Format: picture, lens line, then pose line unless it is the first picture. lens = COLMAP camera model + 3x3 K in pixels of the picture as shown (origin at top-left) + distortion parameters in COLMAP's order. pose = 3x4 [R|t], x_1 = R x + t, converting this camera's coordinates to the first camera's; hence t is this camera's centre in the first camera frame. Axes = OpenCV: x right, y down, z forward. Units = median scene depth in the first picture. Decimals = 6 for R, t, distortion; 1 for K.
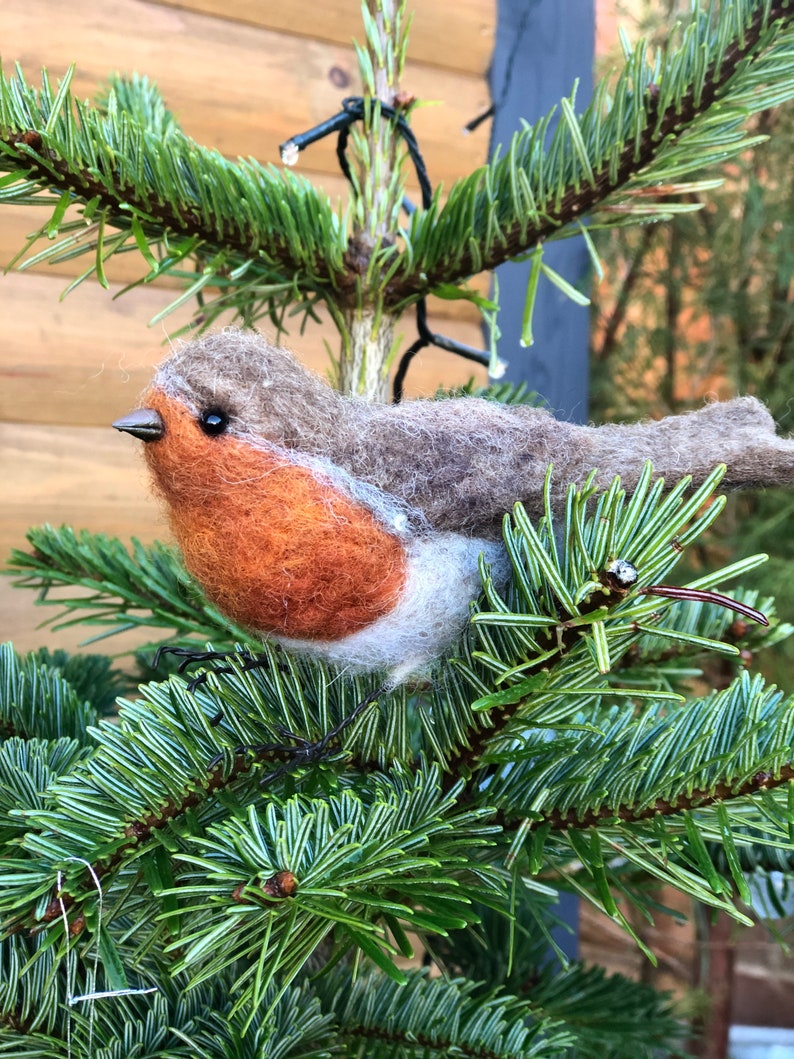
lens RADIAL K [[1739.8, 0, 397.0], [0, 1739.8, 529.5], [0, 0, 1]] dist [-0.081282, 0.856972]
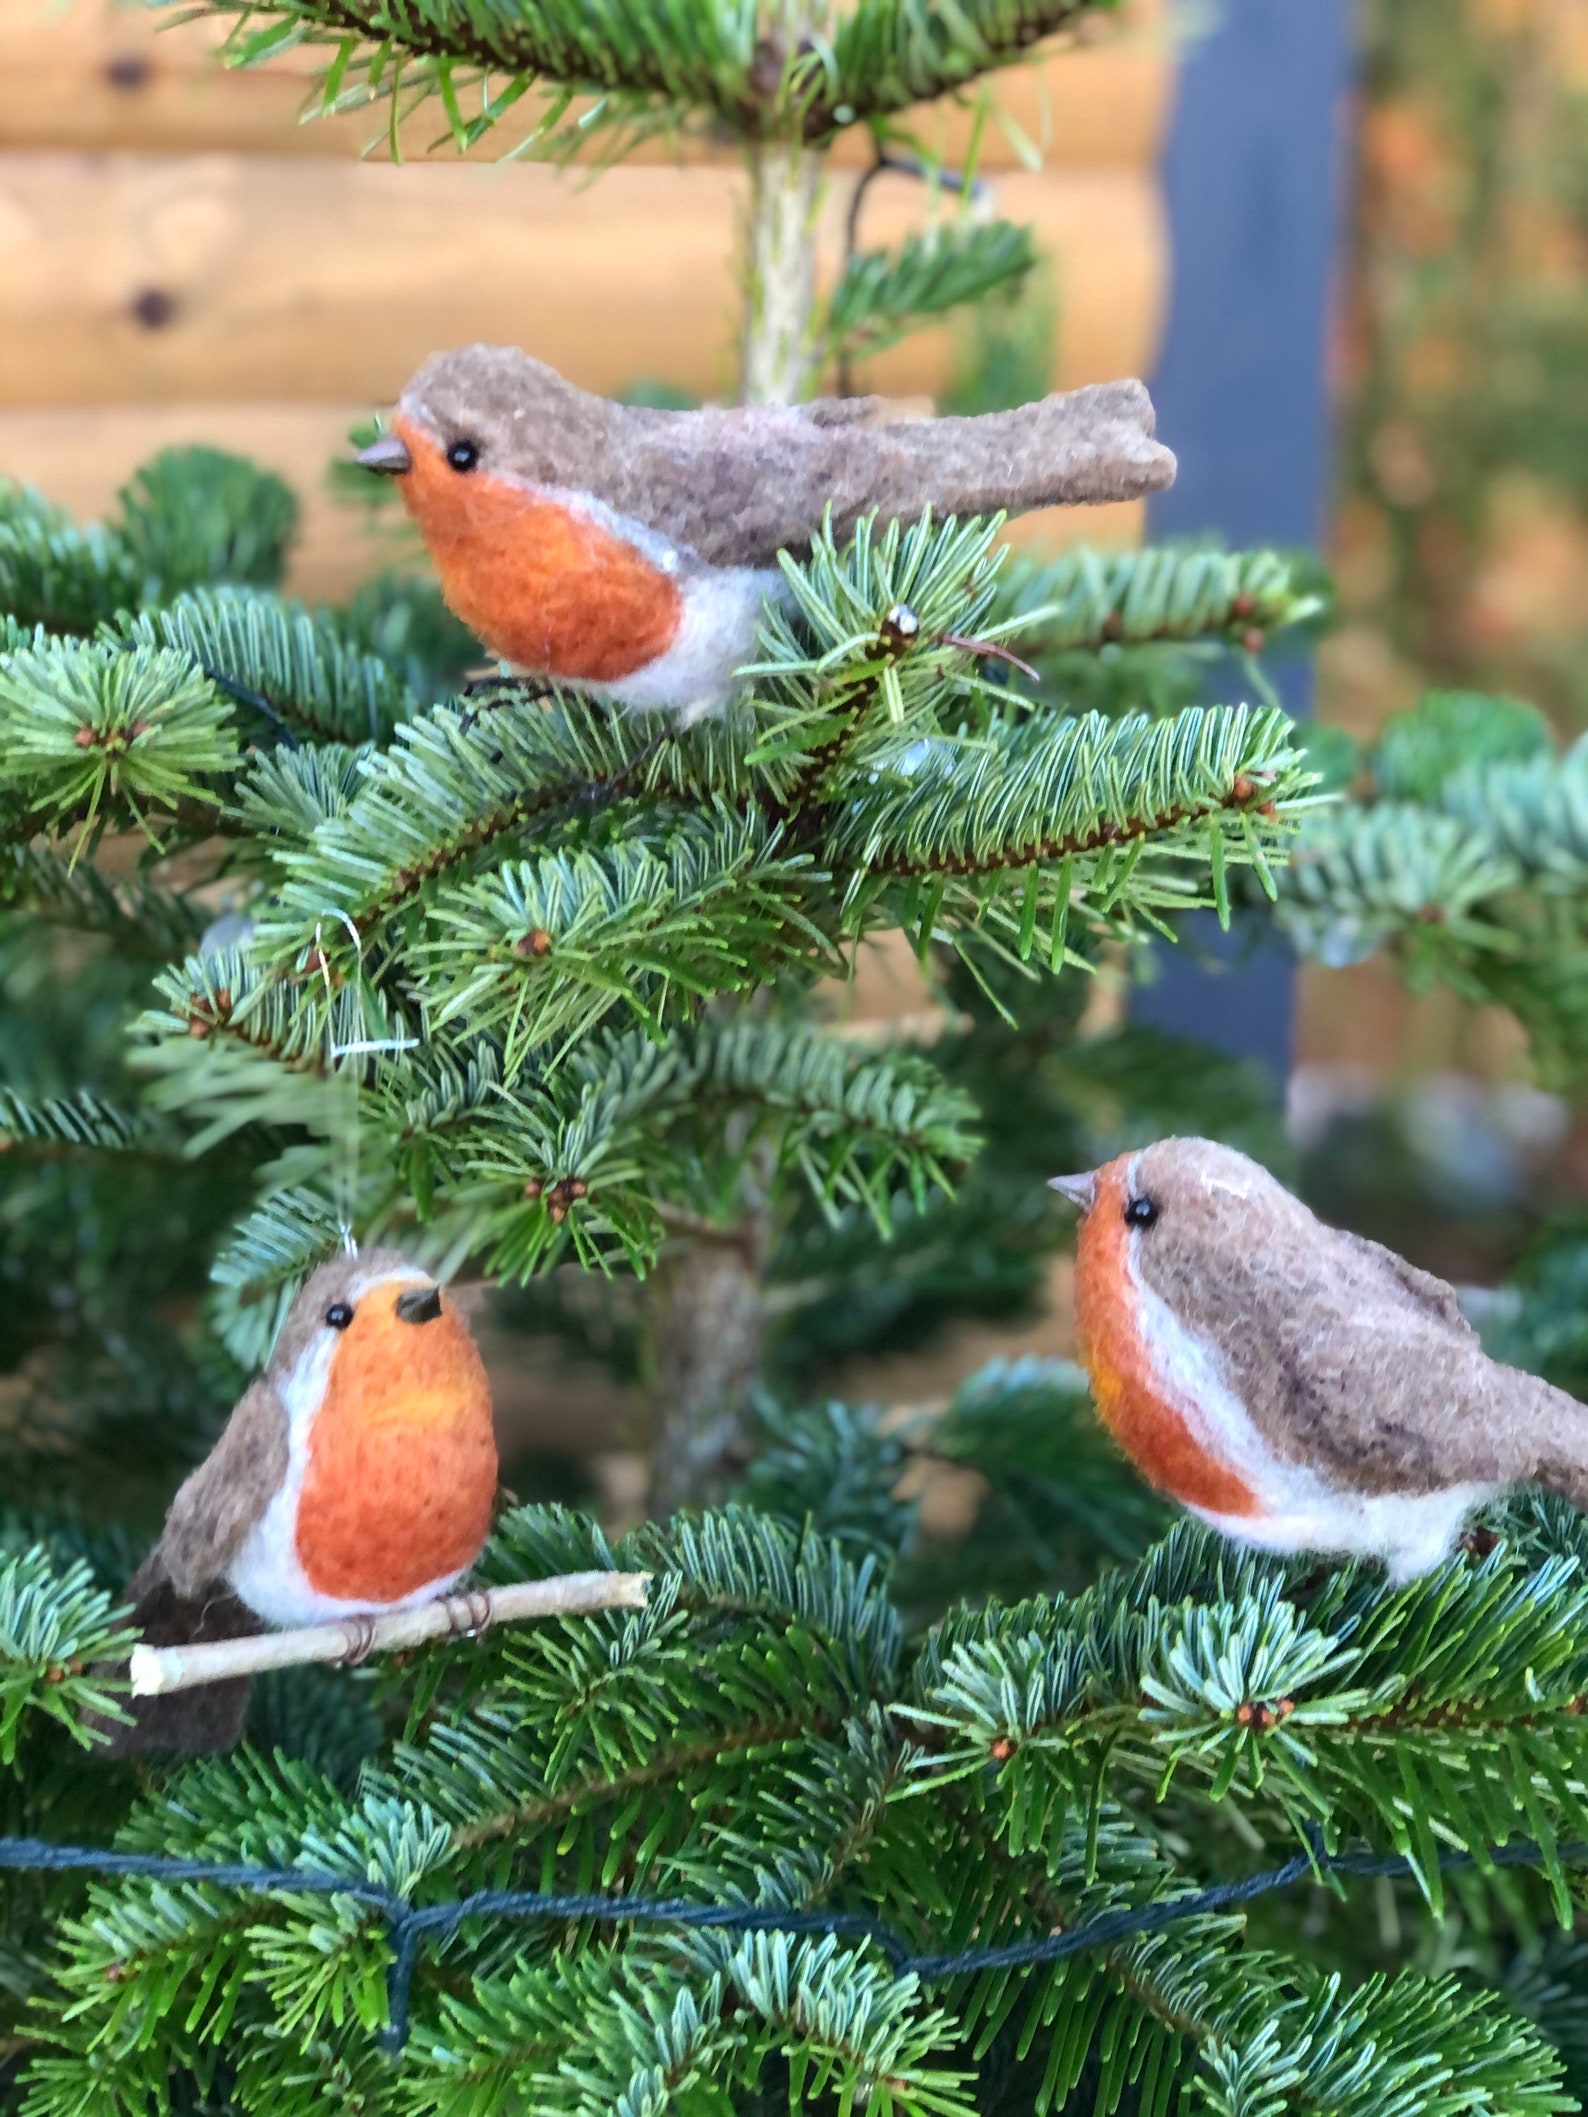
lens RADIAL K [[3477.9, 0, 794.0], [0, 3477.9, 1058.5], [0, 0, 1]] dist [-0.081282, 0.856972]
pose [[0.991150, 0.031557, -0.128939, 0.310795], [0.003719, 0.964350, 0.264606, -0.234928], [0.132693, -0.262743, 0.955698, -0.812803]]
